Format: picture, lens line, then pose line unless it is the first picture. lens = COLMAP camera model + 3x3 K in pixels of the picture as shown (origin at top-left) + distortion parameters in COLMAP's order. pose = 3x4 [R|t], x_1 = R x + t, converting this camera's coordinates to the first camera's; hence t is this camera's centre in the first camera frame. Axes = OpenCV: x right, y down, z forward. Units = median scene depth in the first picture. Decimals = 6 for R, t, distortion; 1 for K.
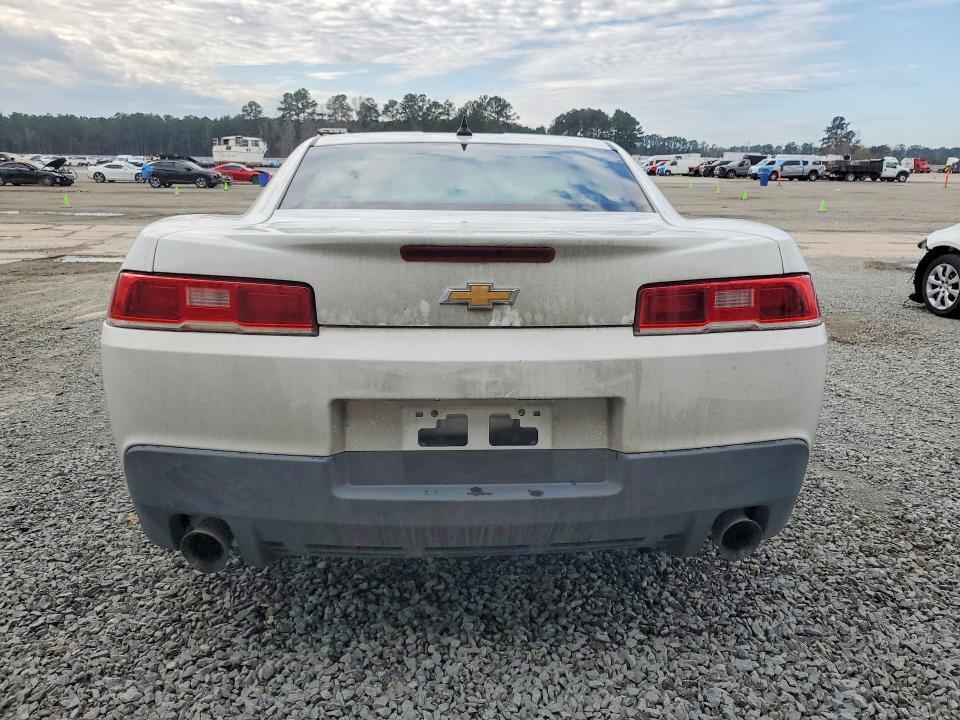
lens RADIAL K [[743.9, 0, 480.0], [0, 743.9, 360.0], [0, 0, 1]] dist [0.003610, 0.000972]
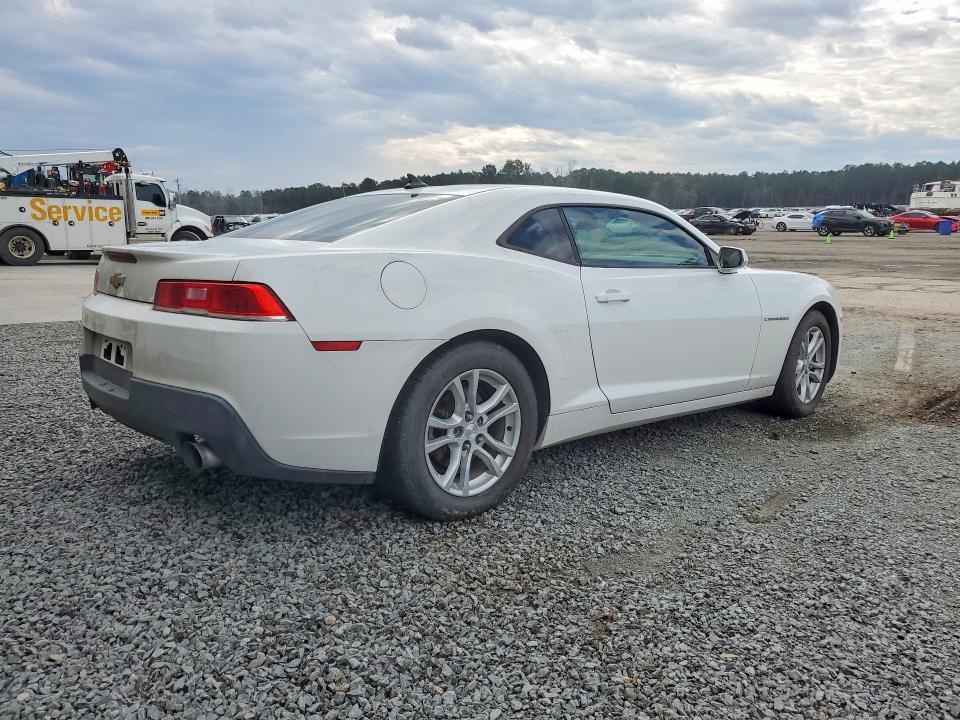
lens RADIAL K [[743.9, 0, 480.0], [0, 743.9, 360.0], [0, 0, 1]] dist [0.003610, 0.000972]
pose [[0.565828, 0.134632, -0.813458, 0.095551], [-0.187475, 0.981745, 0.032079, -0.005420], [0.802927, 0.134352, 0.580739, 0.030953]]
